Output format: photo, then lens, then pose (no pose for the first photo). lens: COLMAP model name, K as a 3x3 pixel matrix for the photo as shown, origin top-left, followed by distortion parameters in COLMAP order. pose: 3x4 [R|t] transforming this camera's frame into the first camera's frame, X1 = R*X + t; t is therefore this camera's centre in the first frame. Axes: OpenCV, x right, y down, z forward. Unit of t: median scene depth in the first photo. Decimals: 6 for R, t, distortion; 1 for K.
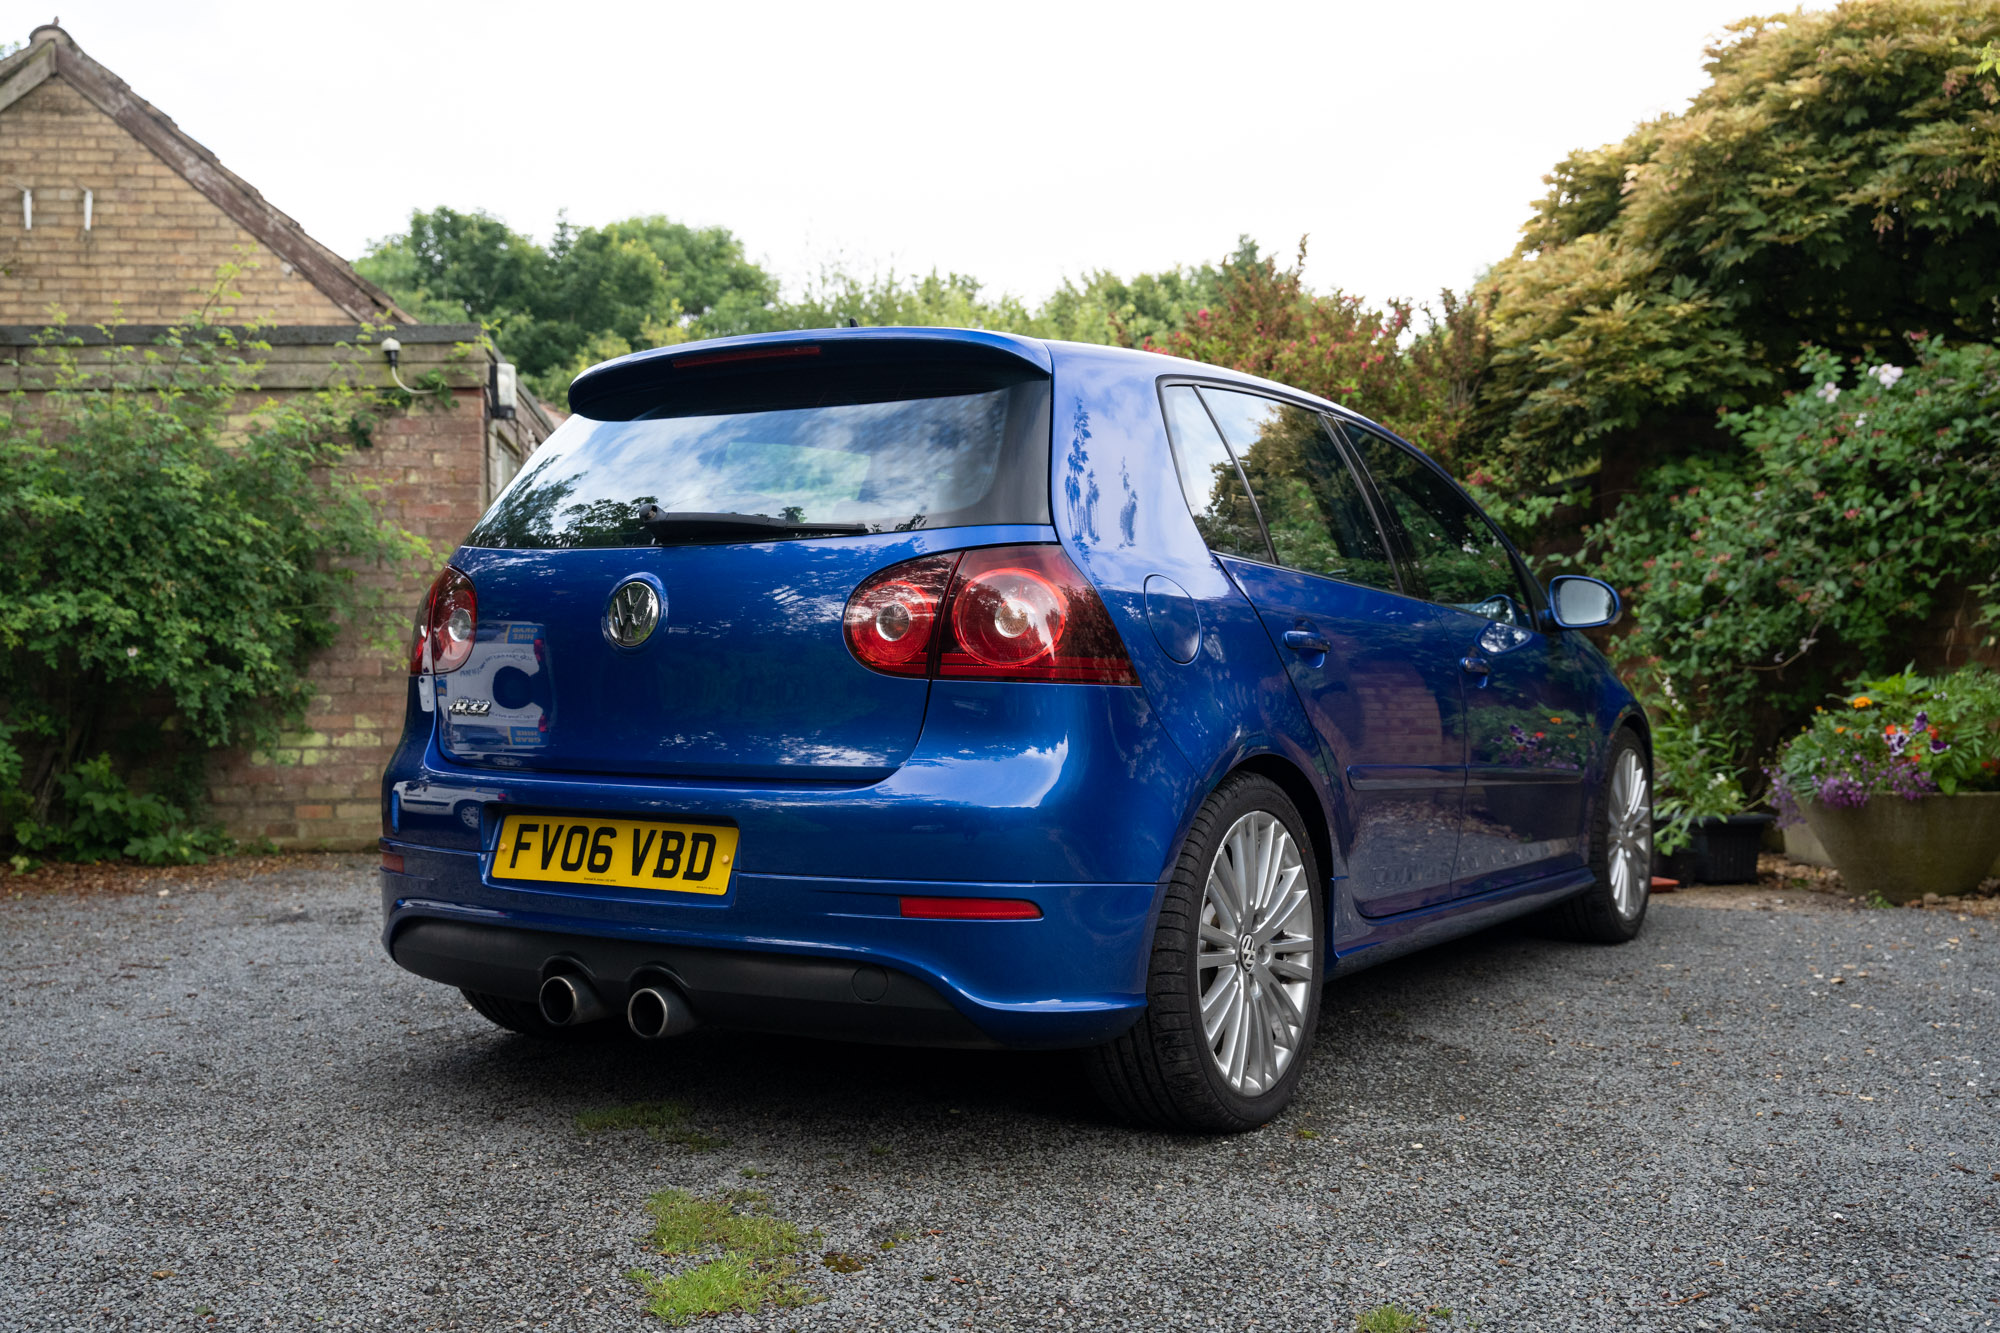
lens RADIAL K [[1954.4, 0, 1007.0], [0, 1954.4, 665.6], [0, 0, 1]] dist [0.015296, 0.000000]
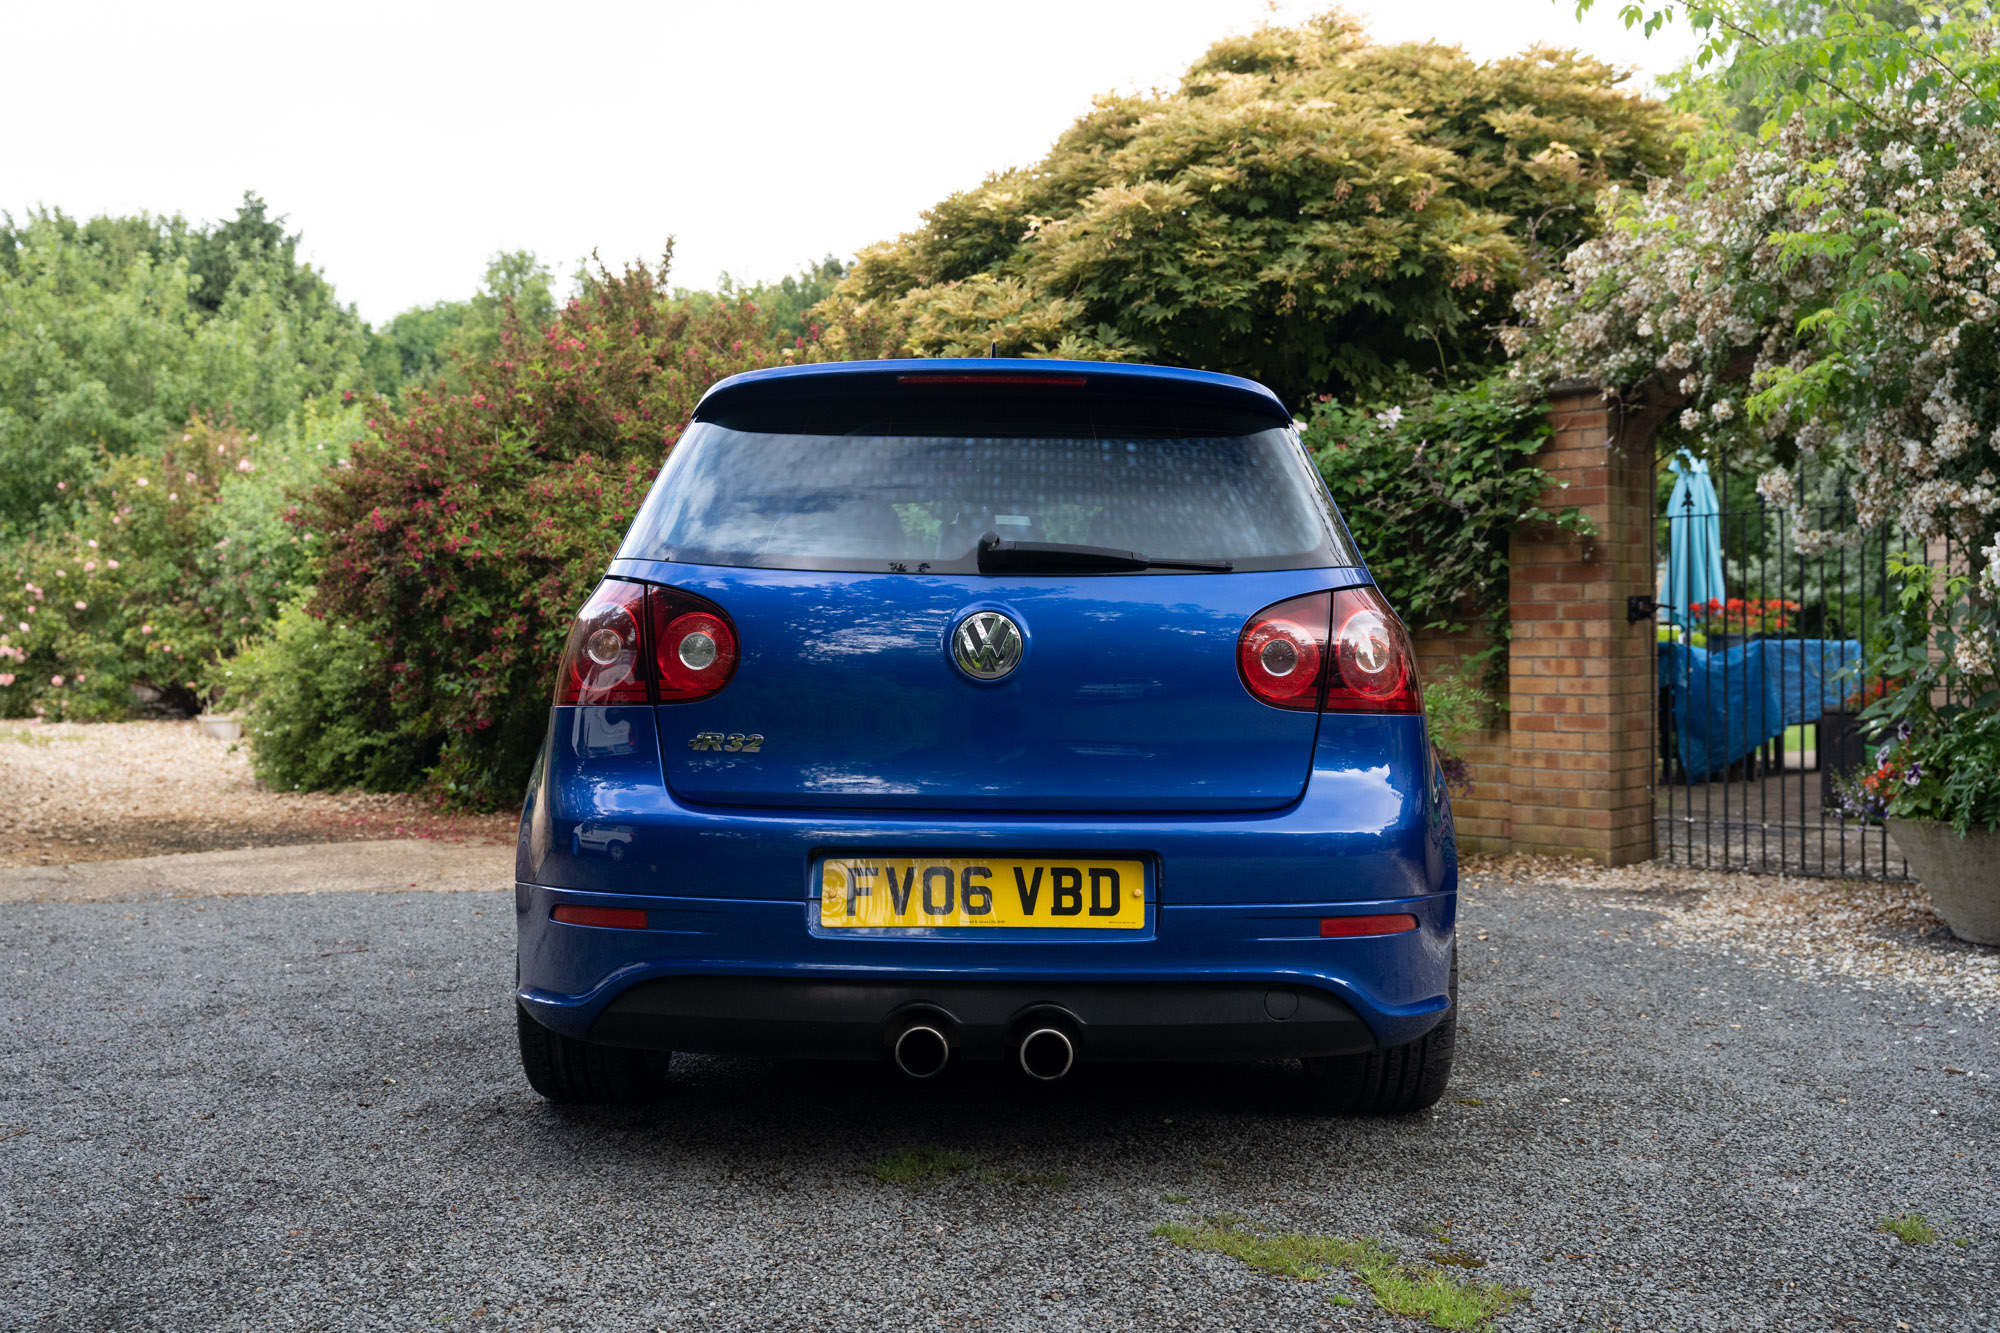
lens RADIAL K [[1954.4, 0, 1008.1], [0, 1954.4, 668.0], [0, 0, 1]] dist [0.015296, 0.000000]
pose [[0.852582, 0.000752, 0.522592, -0.338590], [-0.005371, 0.999959, 0.007323, -0.011076], [-0.522565, -0.009050, 0.852551, 0.082815]]
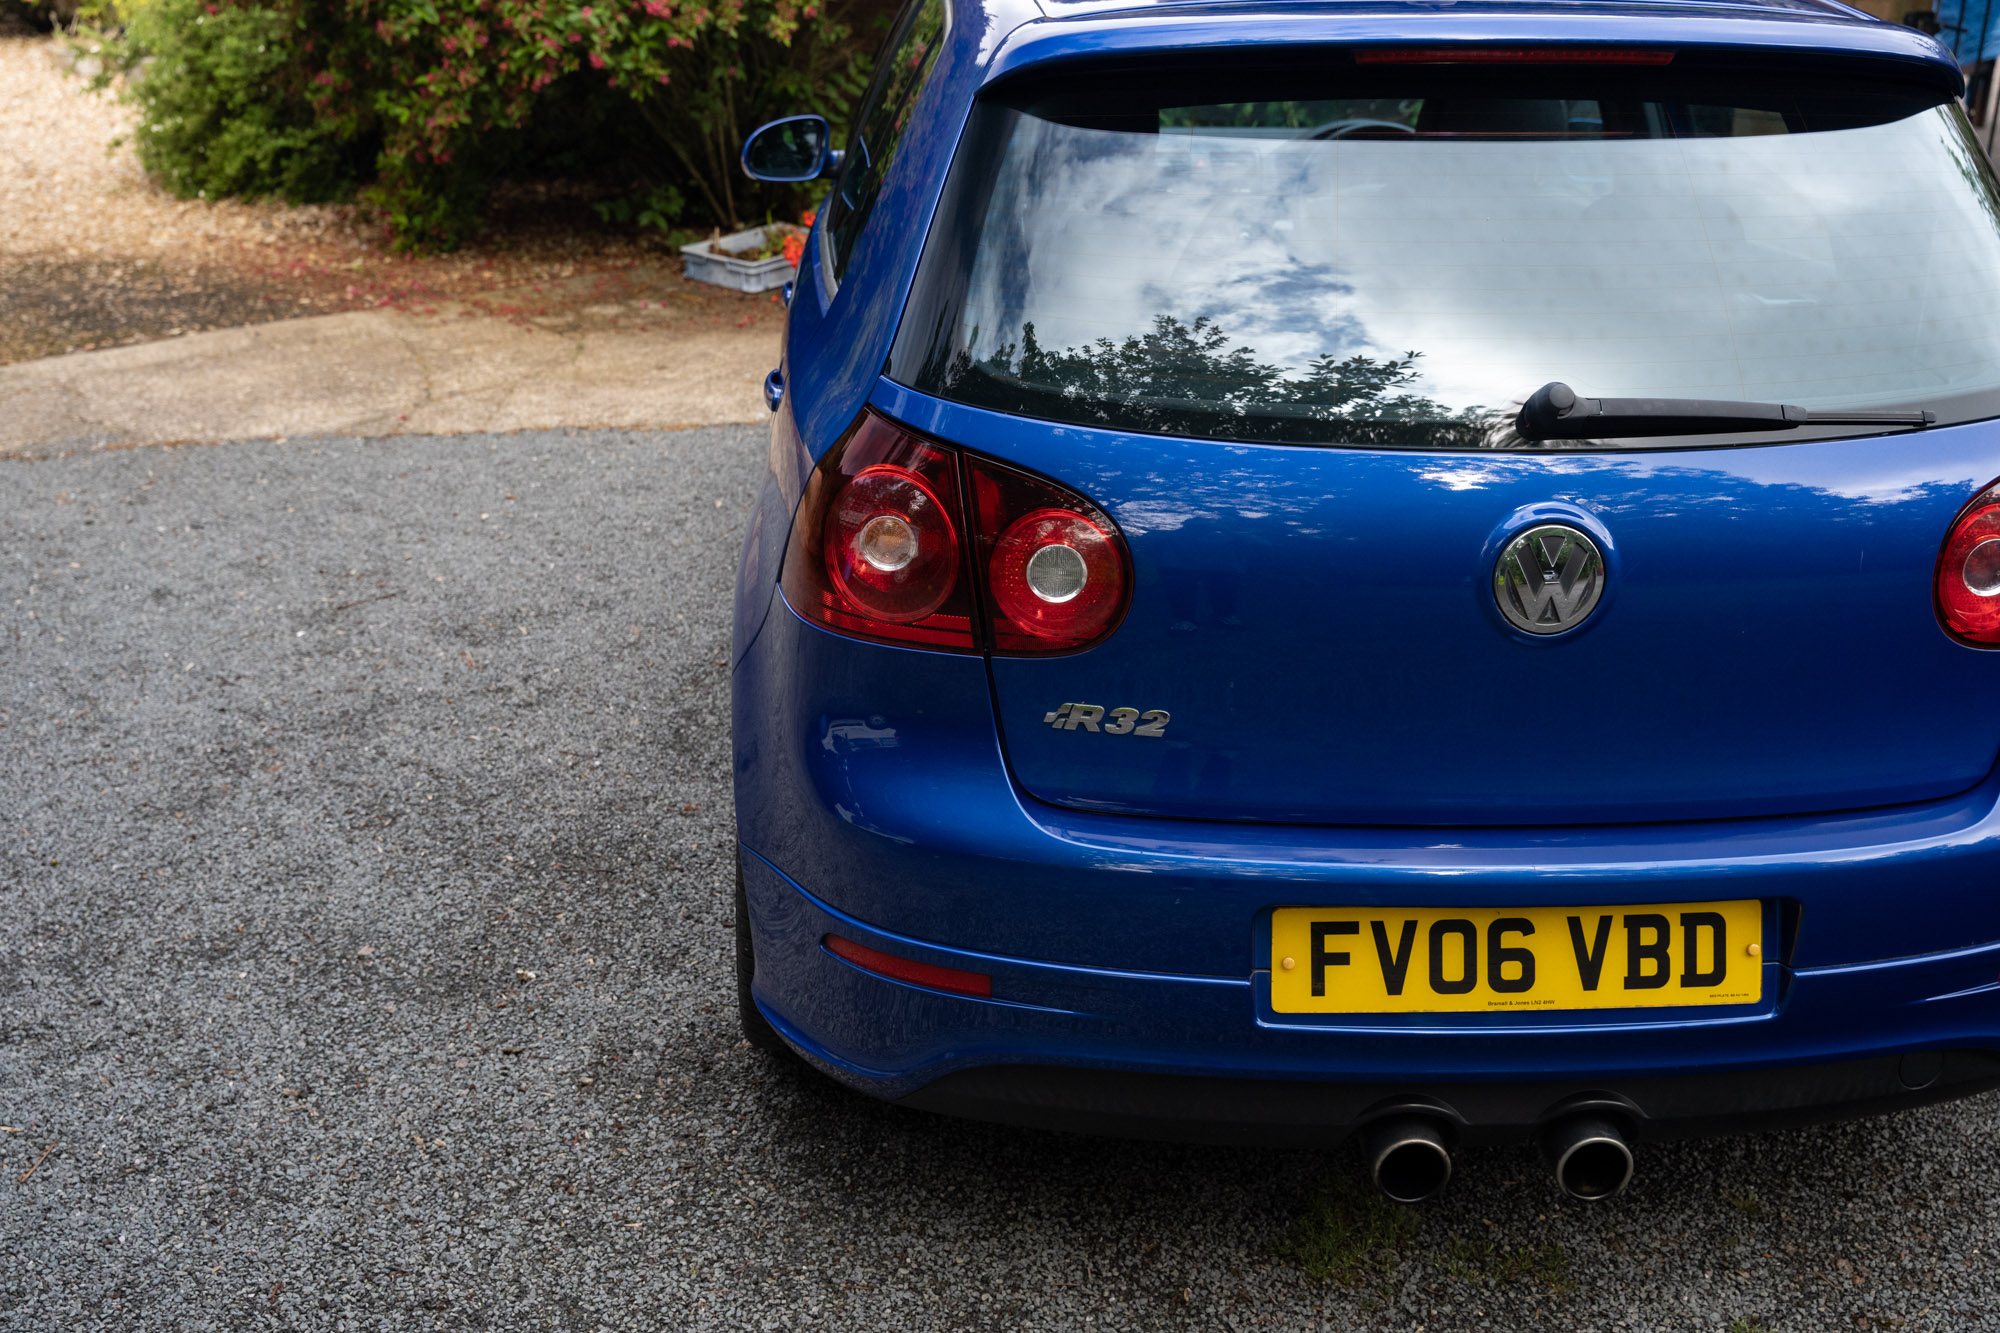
lens RADIAL K [[1977.3, 0, 1008.8], [0, 1977.3, 665.5], [0, 0, 1]] dist [0.011654, 0.000000]
pose [[0.827040, -0.206028, 0.523027, -0.315944], [-0.004779, 0.927806, 0.373032, -0.109884], [-0.562123, -0.311012, 0.766348, 0.307954]]
